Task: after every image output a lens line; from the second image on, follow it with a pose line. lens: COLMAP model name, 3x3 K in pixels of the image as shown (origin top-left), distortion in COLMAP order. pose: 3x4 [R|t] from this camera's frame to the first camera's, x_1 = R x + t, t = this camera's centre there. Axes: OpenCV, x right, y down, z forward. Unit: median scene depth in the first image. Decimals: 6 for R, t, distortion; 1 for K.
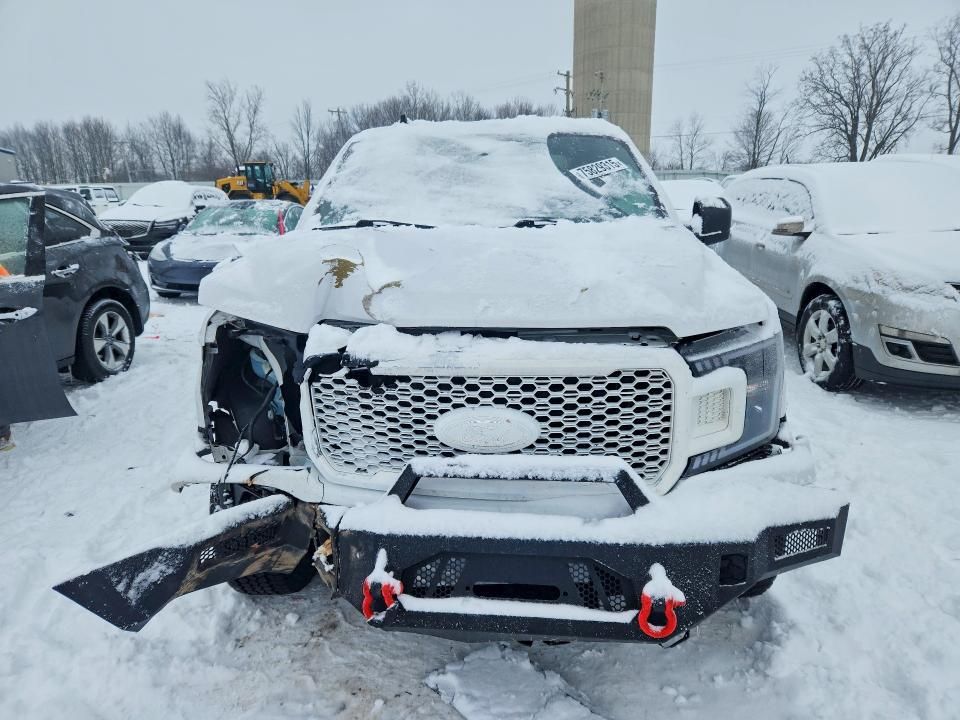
lens RADIAL K [[734.6, 0, 477.6], [0, 734.6, 360.2], [0, 0, 1]] dist [0.047349, -0.026149]
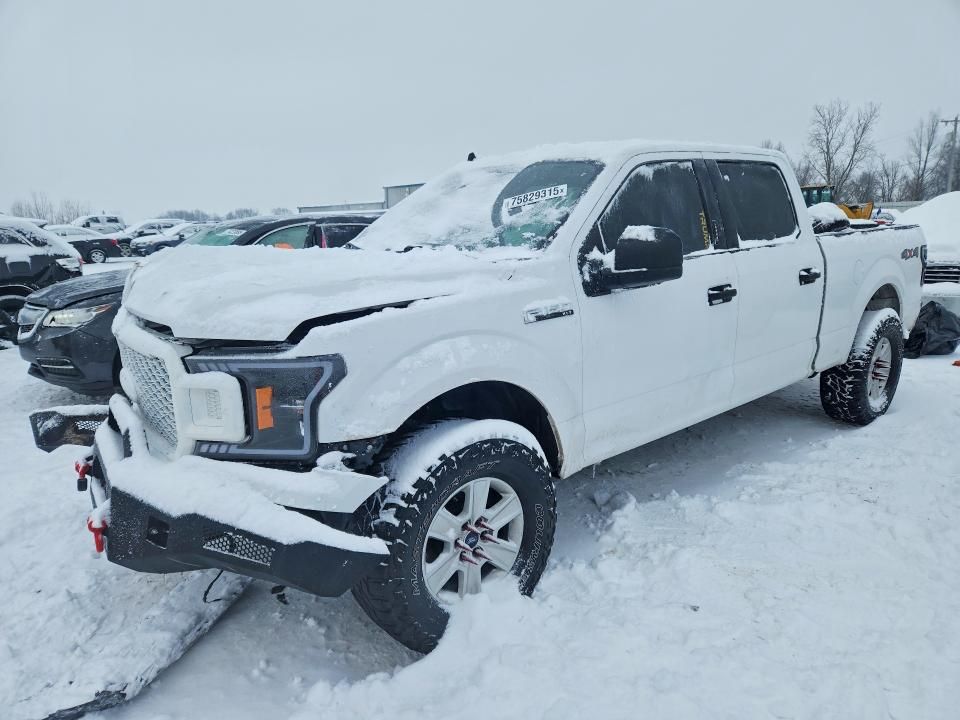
lens RADIAL K [[734.6, 0, 477.6], [0, 734.6, 360.5], [0, 0, 1]] dist [0.047349, -0.026149]
pose [[0.602096, 0.151209, -0.783975, 0.188126], [-0.175421, 0.982964, 0.054865, -0.018160], [0.778915, 0.104492, 0.618364, 0.075396]]
